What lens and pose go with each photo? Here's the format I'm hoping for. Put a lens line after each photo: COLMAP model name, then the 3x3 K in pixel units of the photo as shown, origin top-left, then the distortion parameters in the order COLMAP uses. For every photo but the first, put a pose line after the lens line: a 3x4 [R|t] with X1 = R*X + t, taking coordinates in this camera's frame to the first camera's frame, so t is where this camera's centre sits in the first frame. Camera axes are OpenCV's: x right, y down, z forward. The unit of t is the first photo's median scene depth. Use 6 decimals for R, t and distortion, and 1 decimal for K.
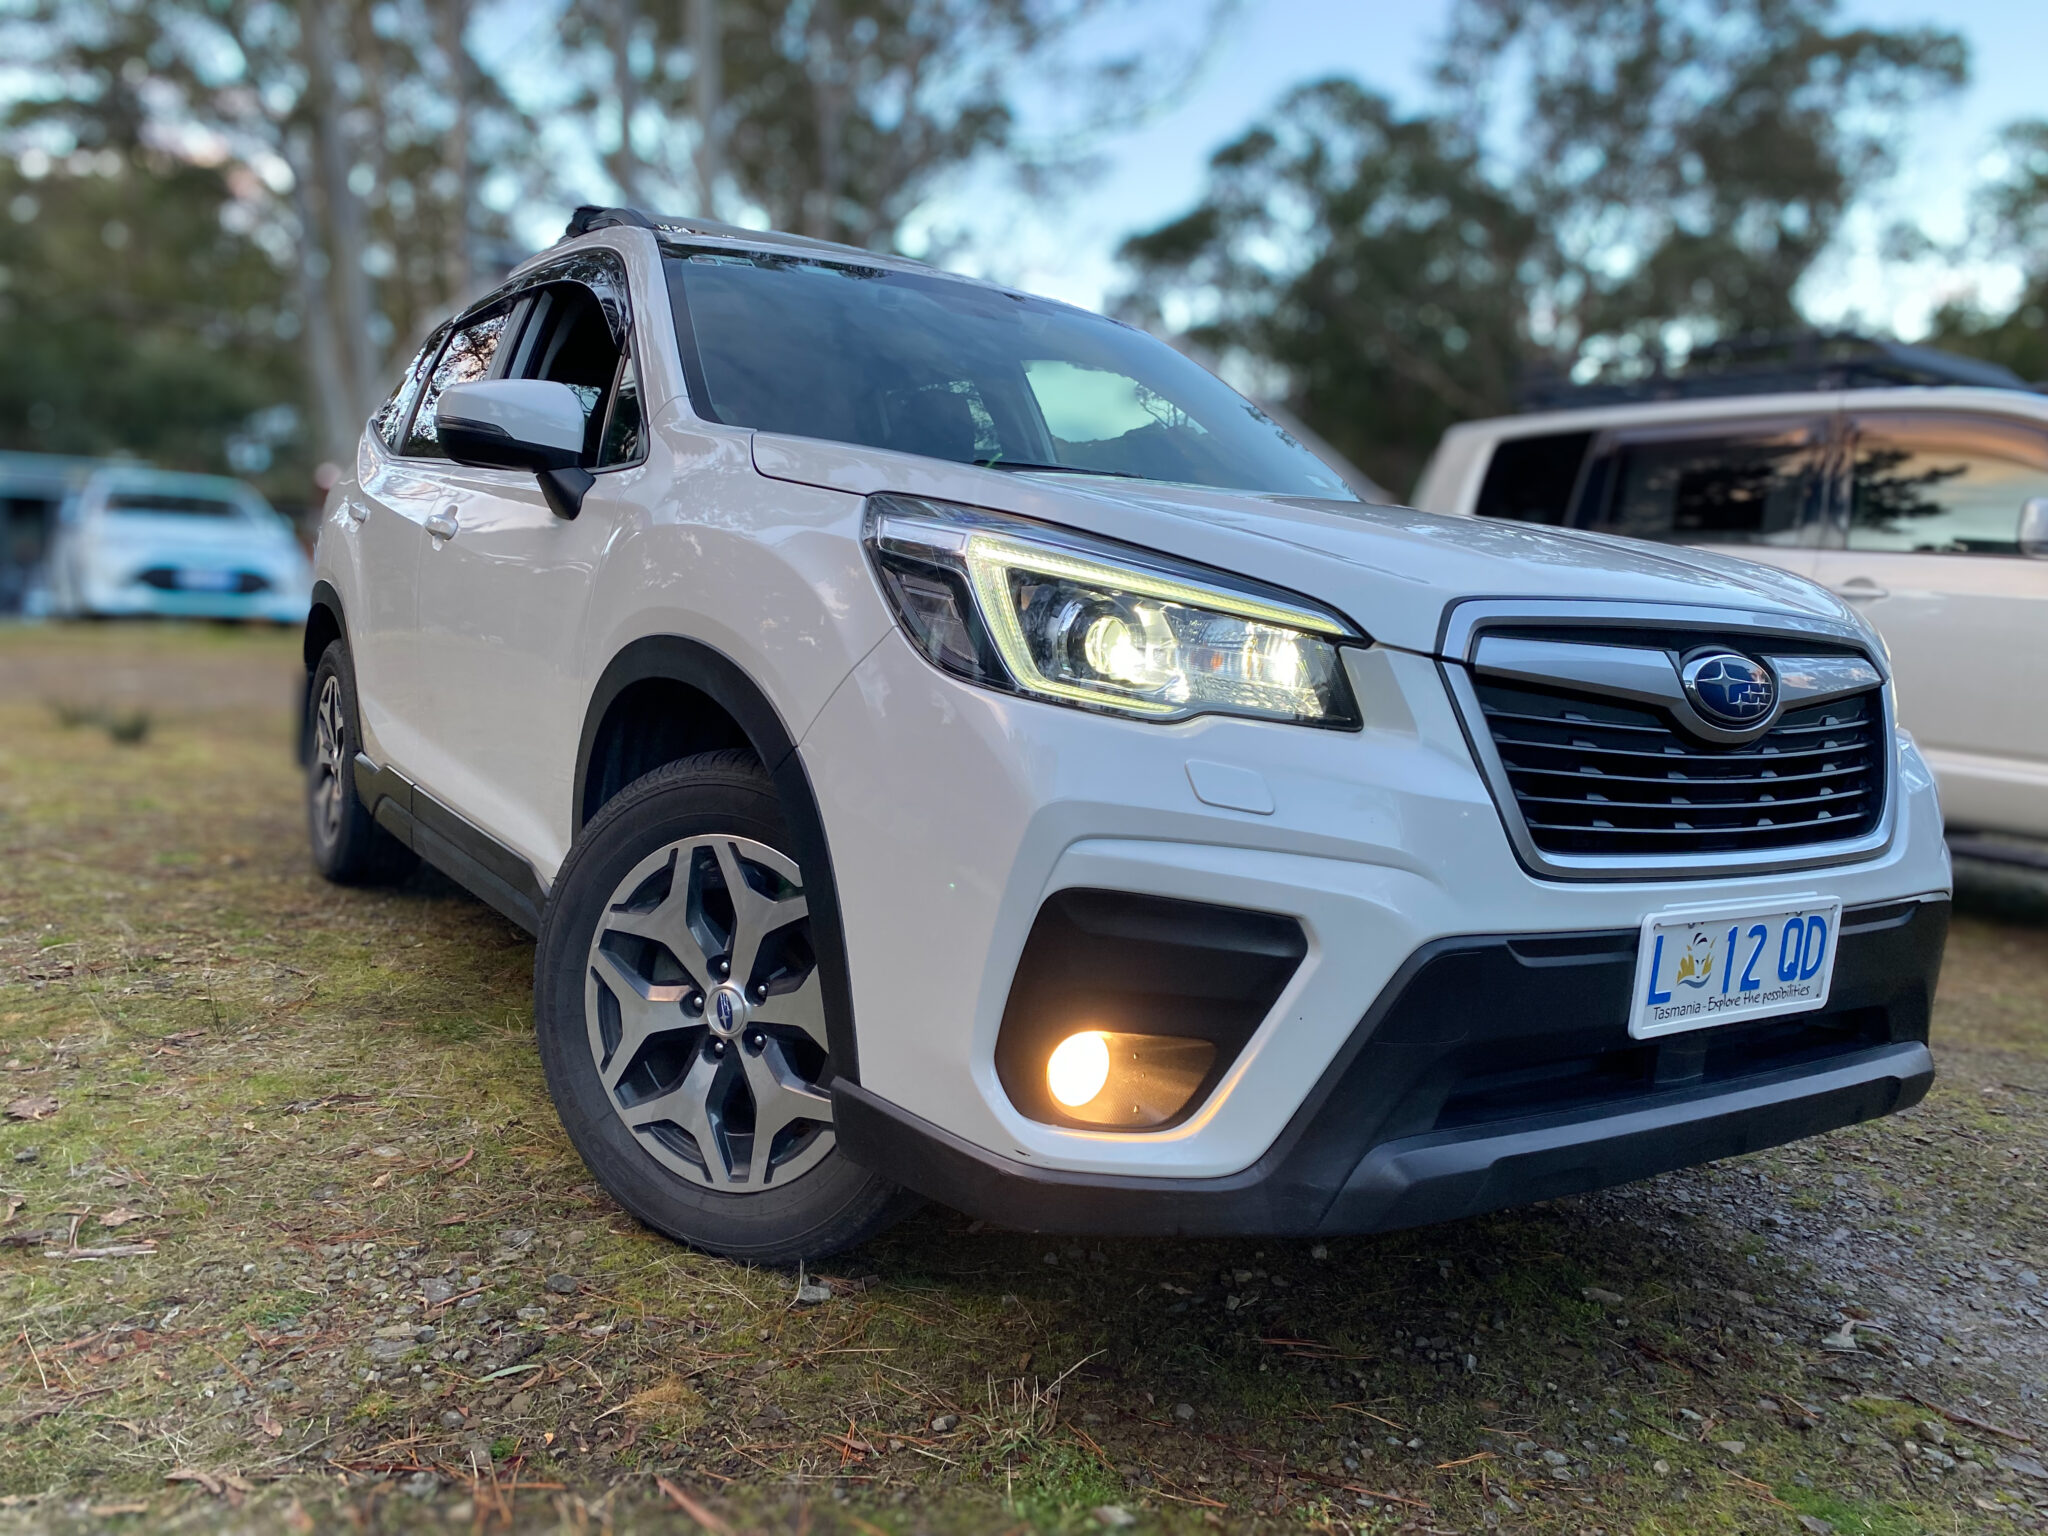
lens RADIAL K [[1558.5, 0, 1030.0], [0, 1558.5, 754.7], [0, 0, 1]] dist [0.024657, -0.005593]
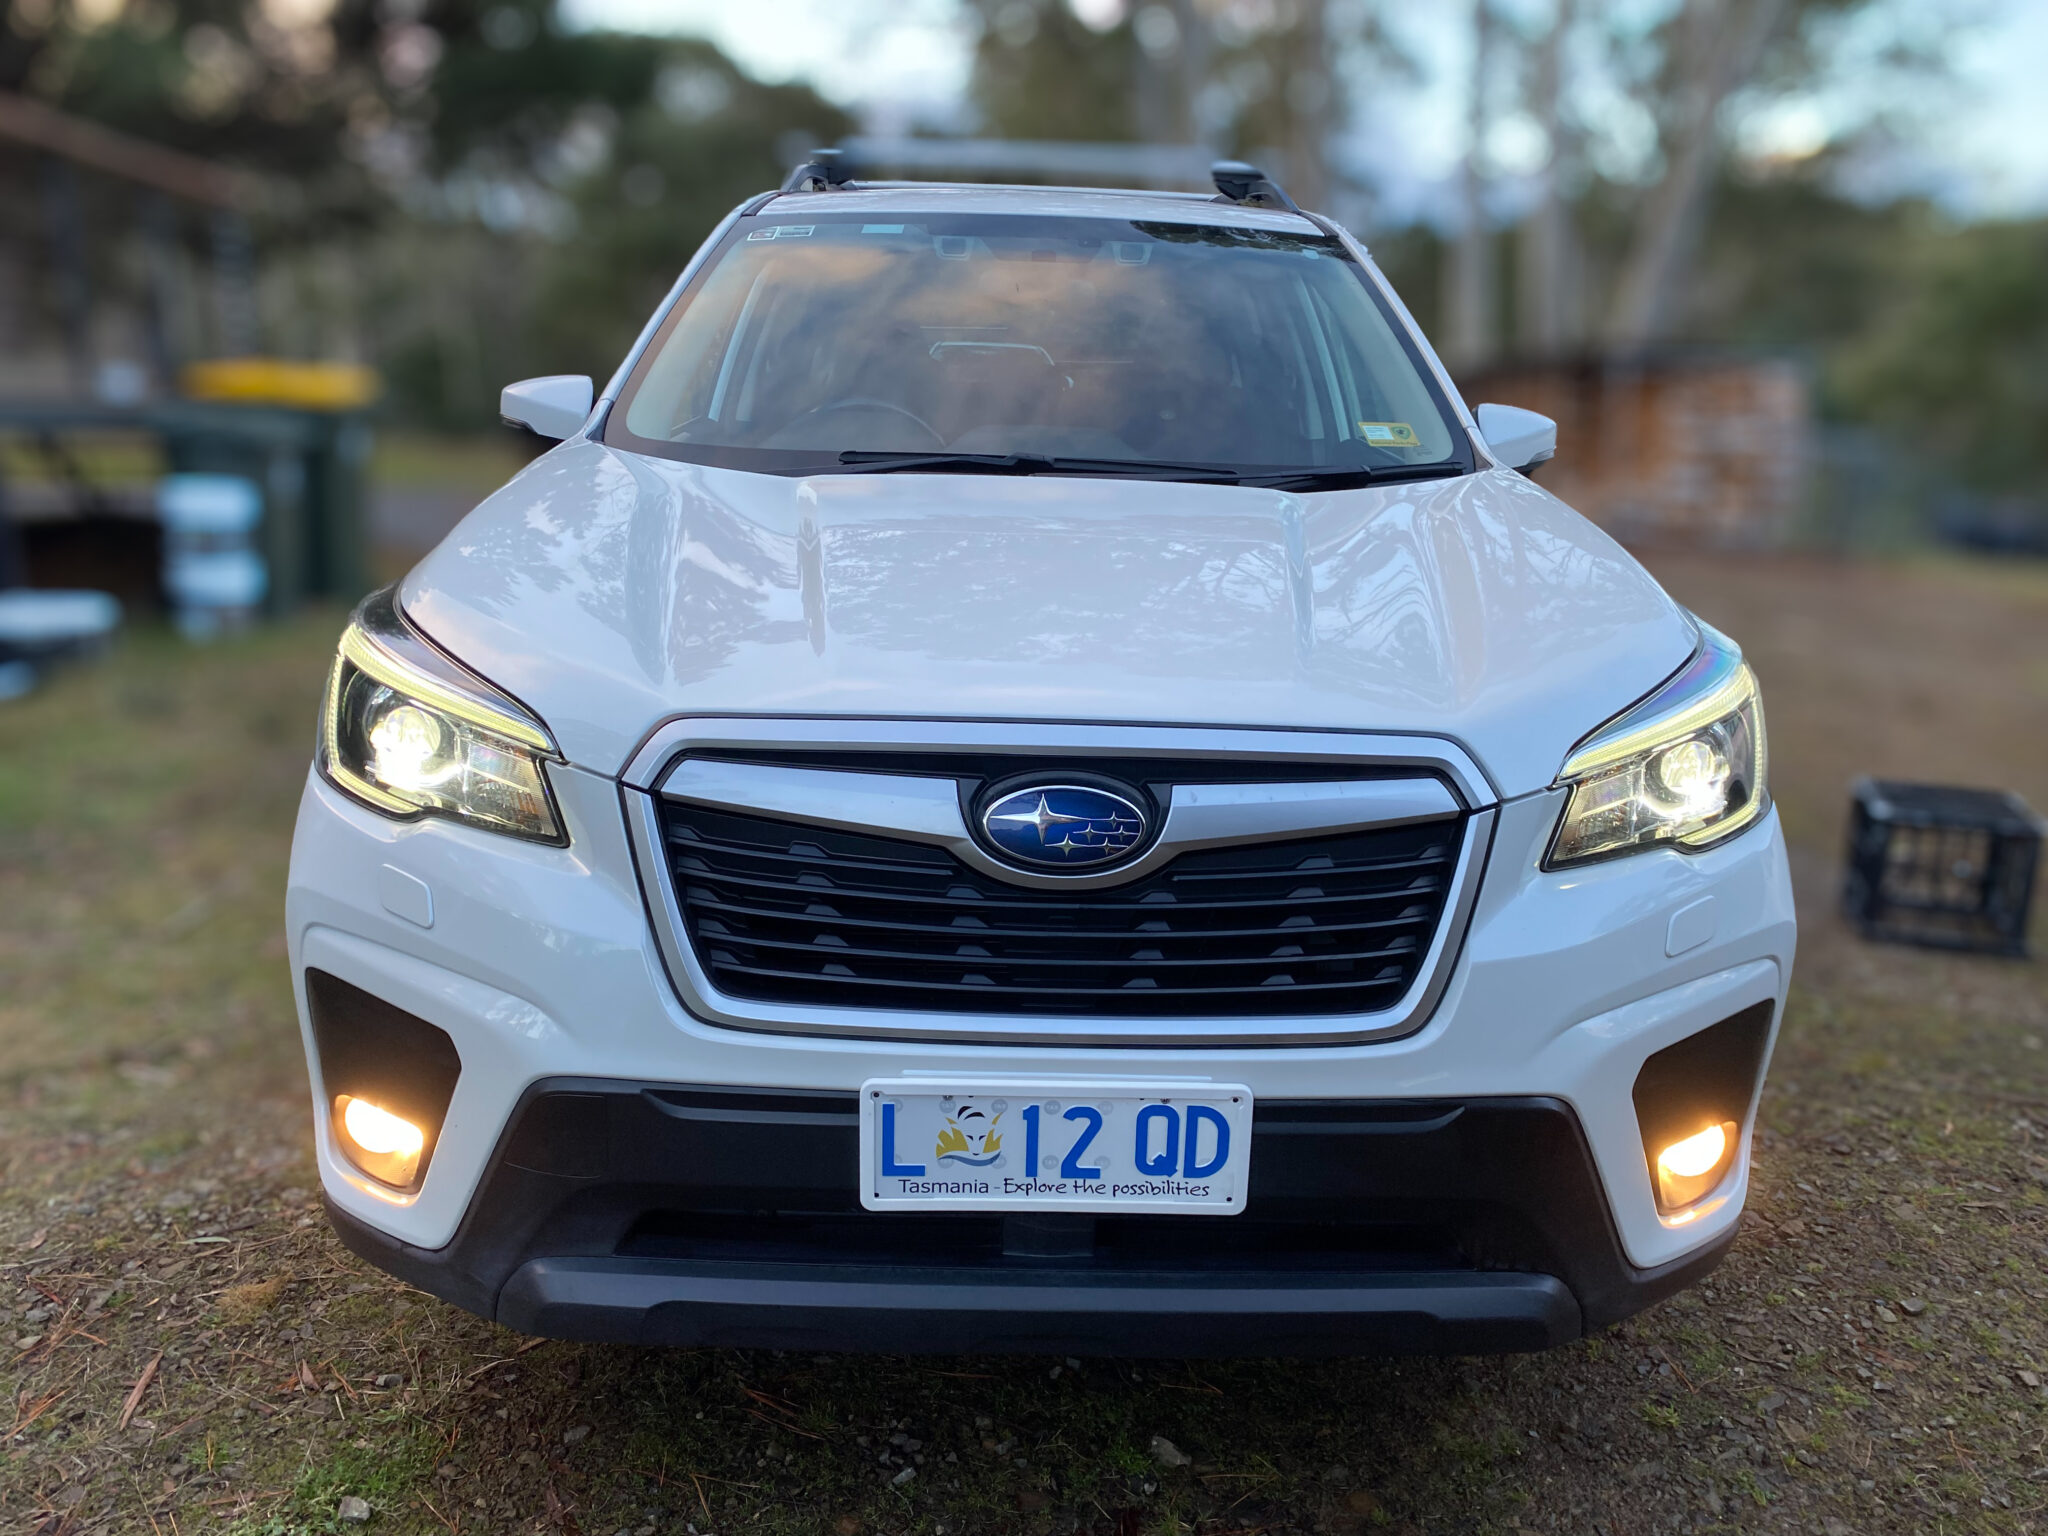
lens RADIAL K [[1558.5, 0, 1014.8], [0, 1558.5, 770.0], [0, 0, 1]] dist [0.024657, -0.005593]
pose [[0.841832, 0.095676, -0.531192, 0.860155], [-0.027539, 0.990496, 0.134760, -0.181476], [0.539037, -0.098817, 0.836466, 0.299381]]
